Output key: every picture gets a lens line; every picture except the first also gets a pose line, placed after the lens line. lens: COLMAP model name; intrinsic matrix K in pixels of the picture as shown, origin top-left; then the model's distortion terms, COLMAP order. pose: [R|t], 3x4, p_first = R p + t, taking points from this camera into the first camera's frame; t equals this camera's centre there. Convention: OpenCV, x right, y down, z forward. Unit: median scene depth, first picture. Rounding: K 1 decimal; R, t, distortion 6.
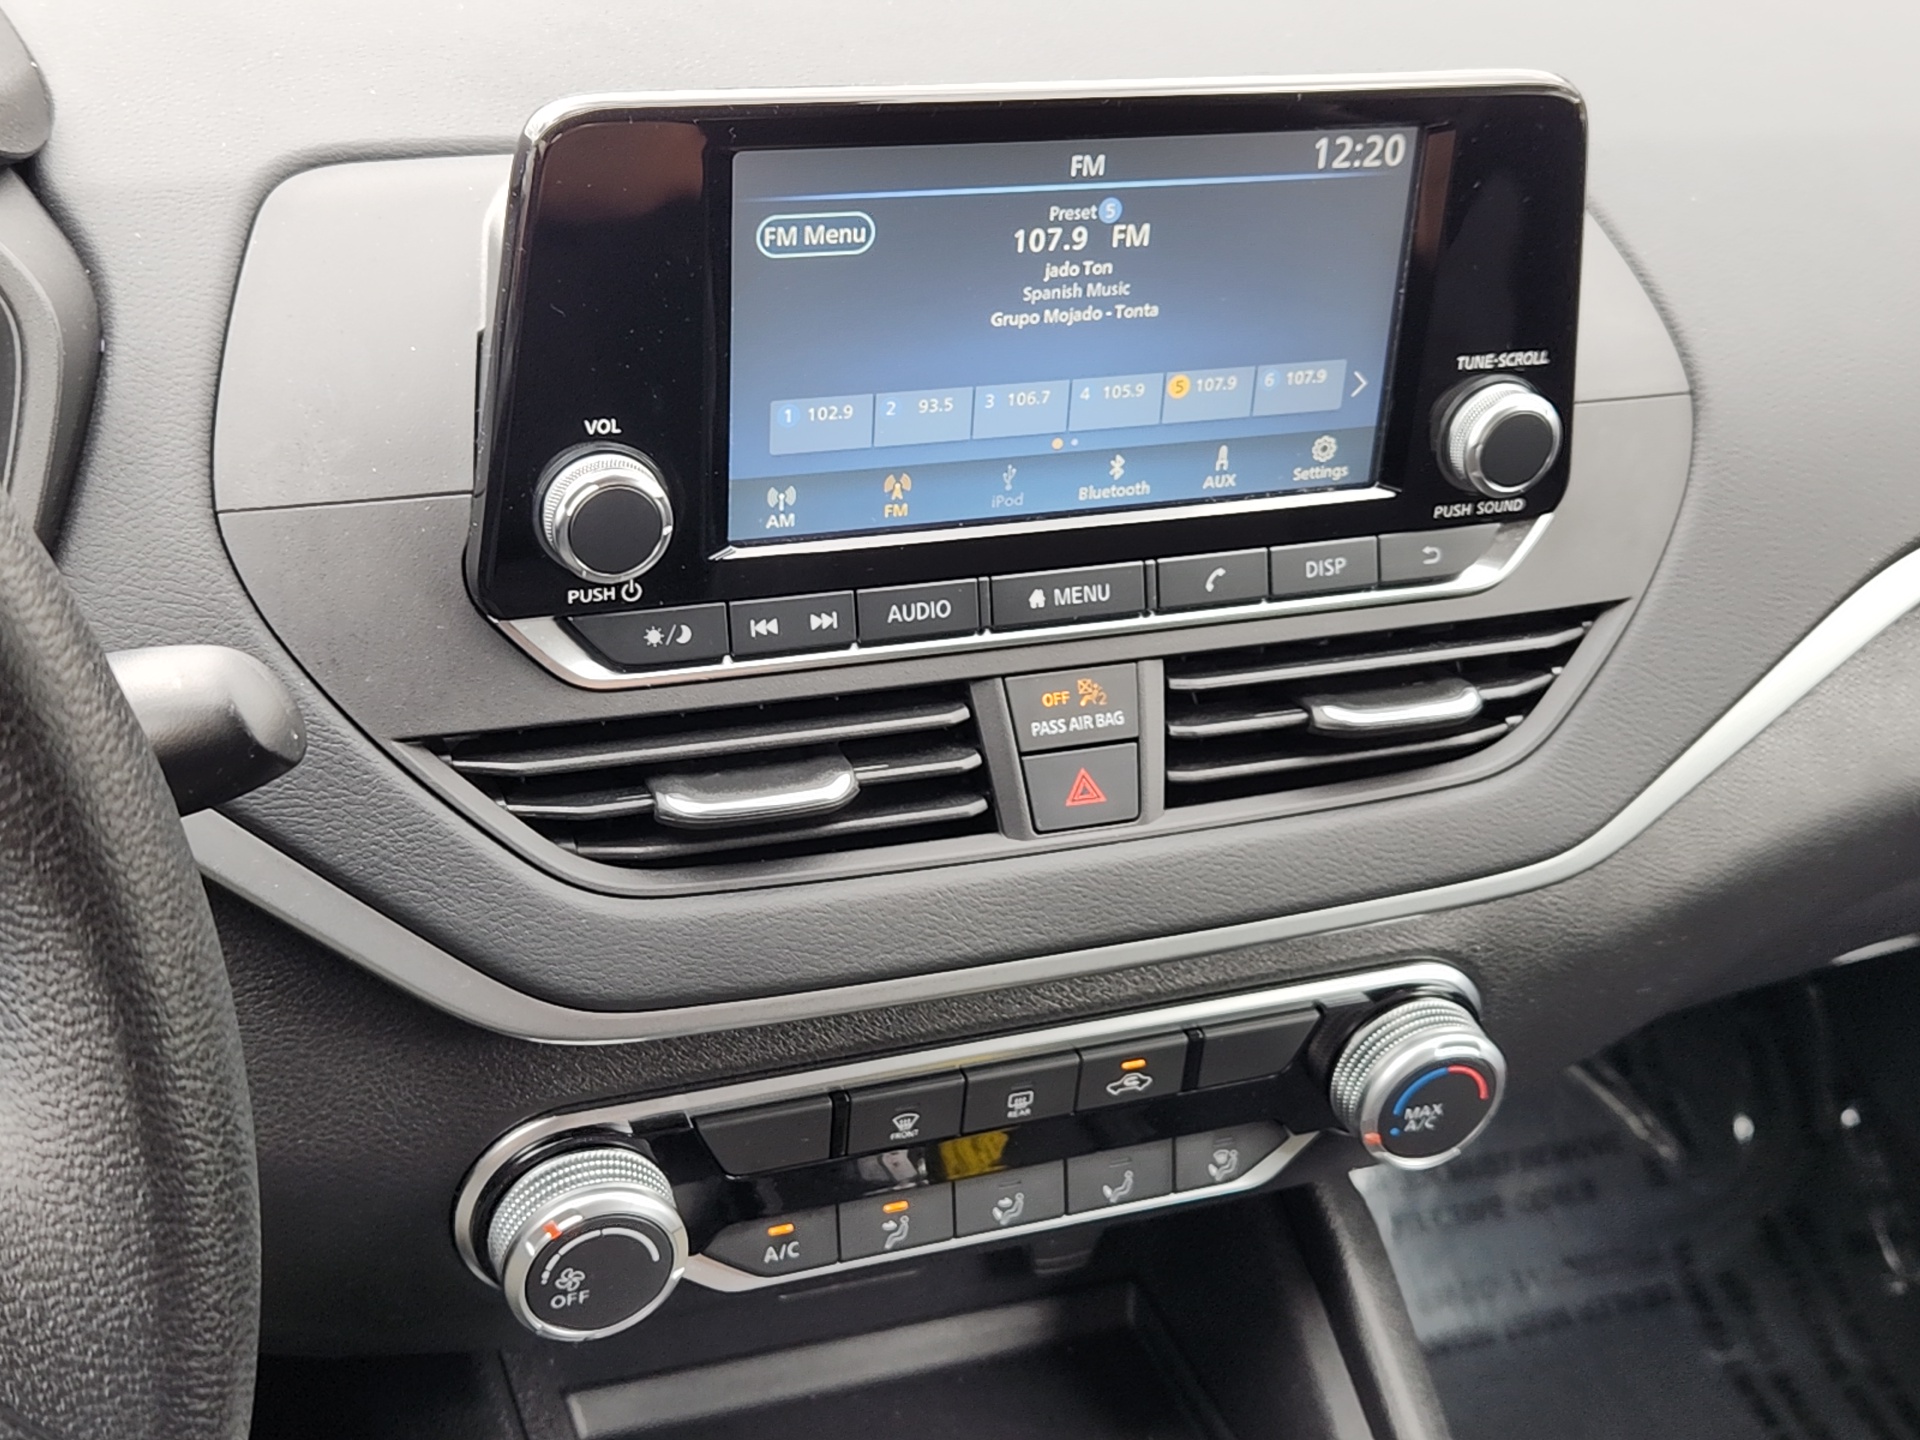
lens RADIAL K [[1583.4, 0, 977.9], [0, 1583.4, 756.3], [0, 0, 1]] dist [0.090905, -0.071945]
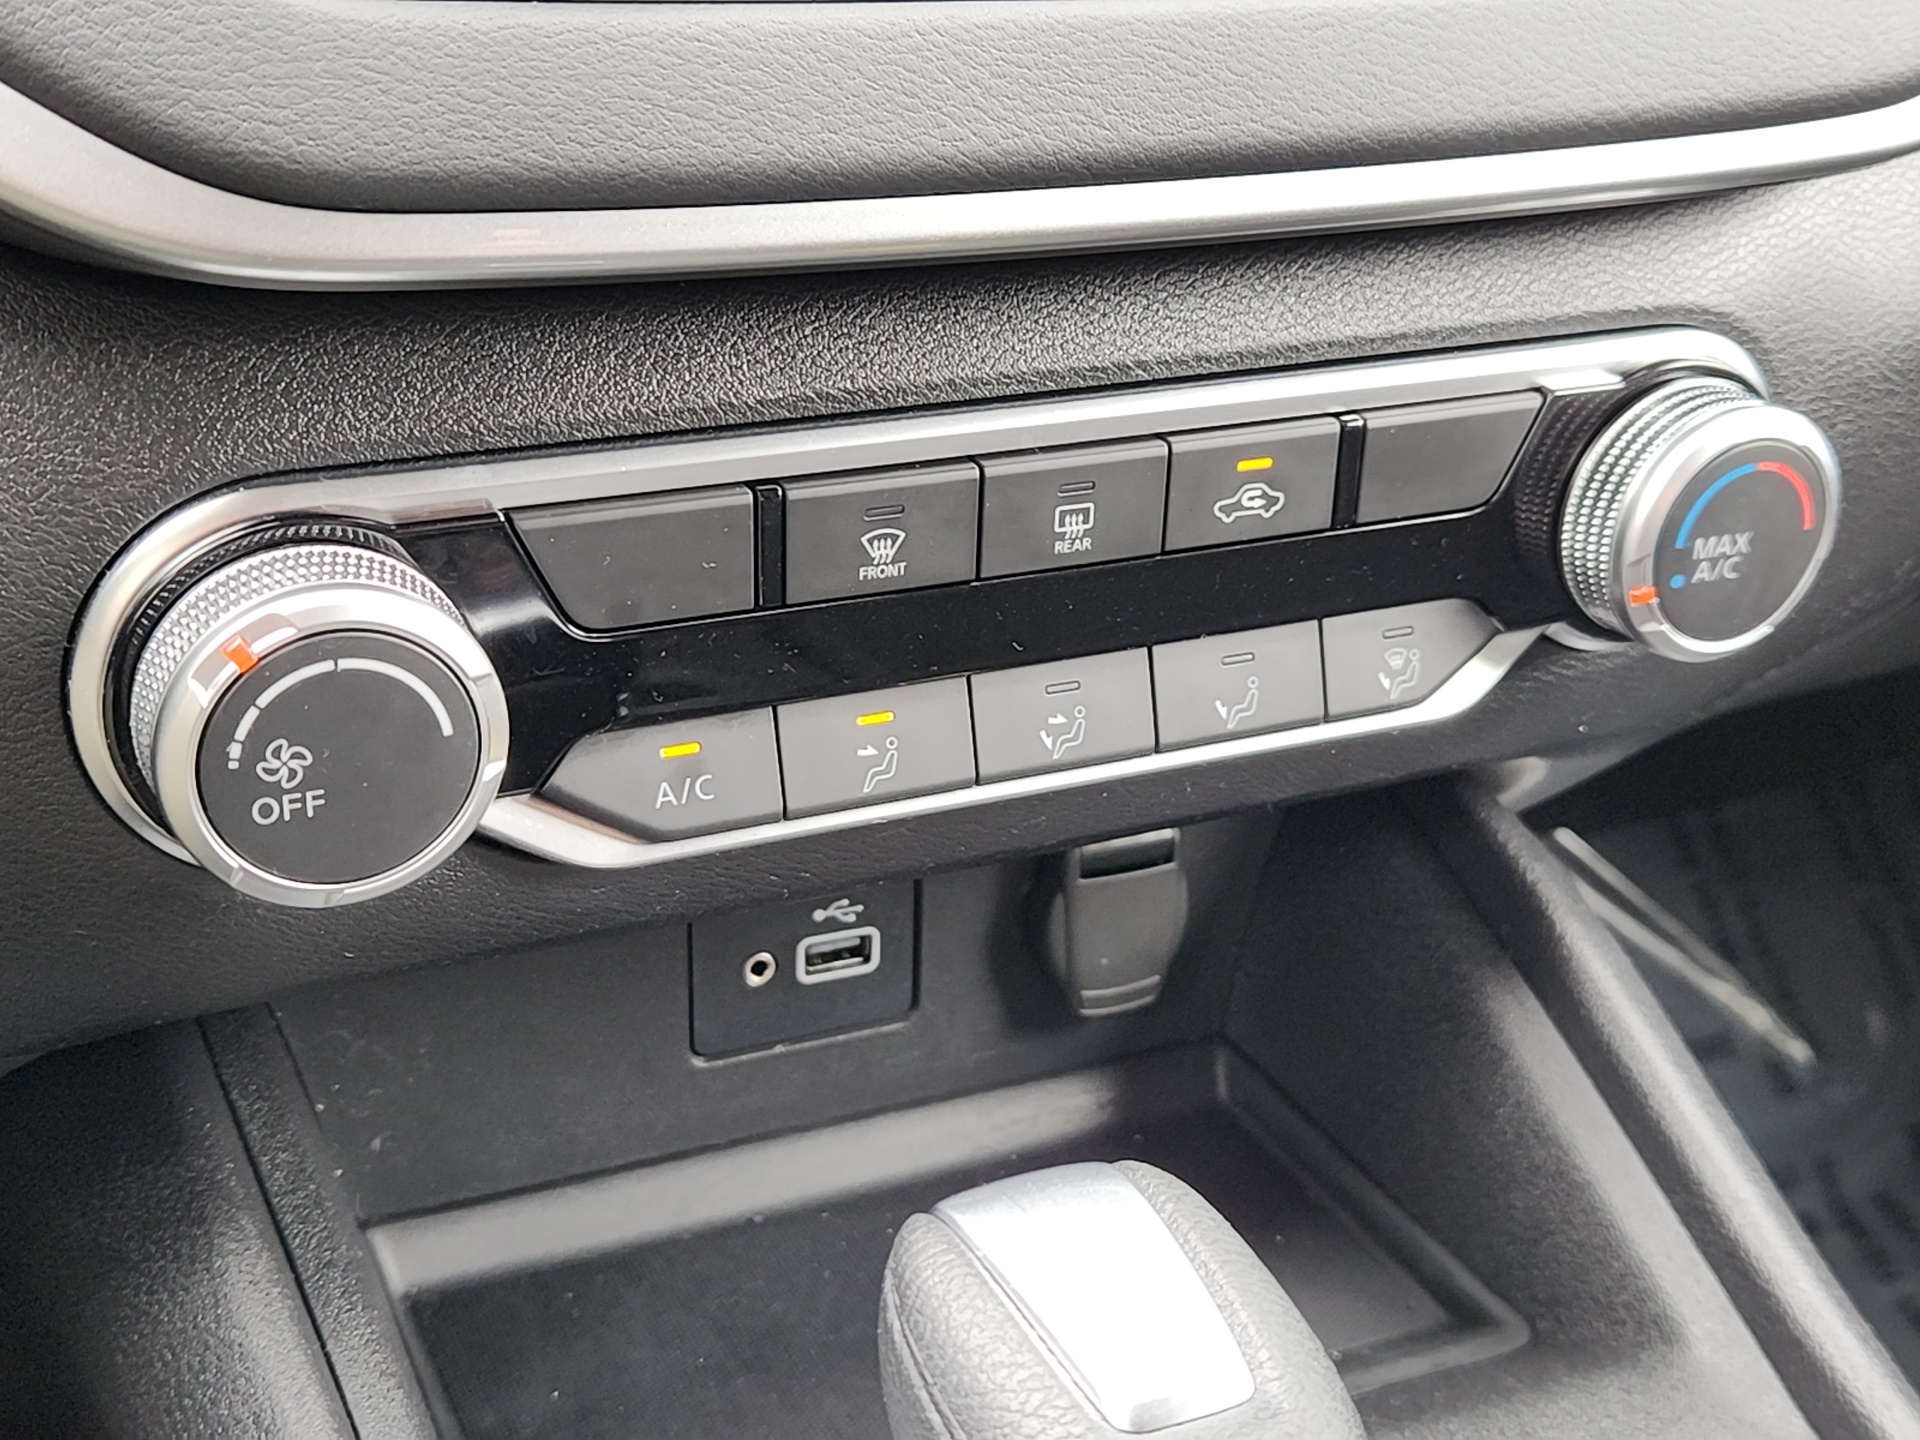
lens RADIAL K [[1712.5, 0, 960.0], [0, 1712.5, 720.0], [0, 0, 1]] dist [0.071598, -0.051957]
pose [[0.996589, -0.071718, 0.040828, -0.045656], [0.074622, 0.994409, -0.074710, 0.327821], [-0.035242, 0.077502, 0.996369, 0.366433]]
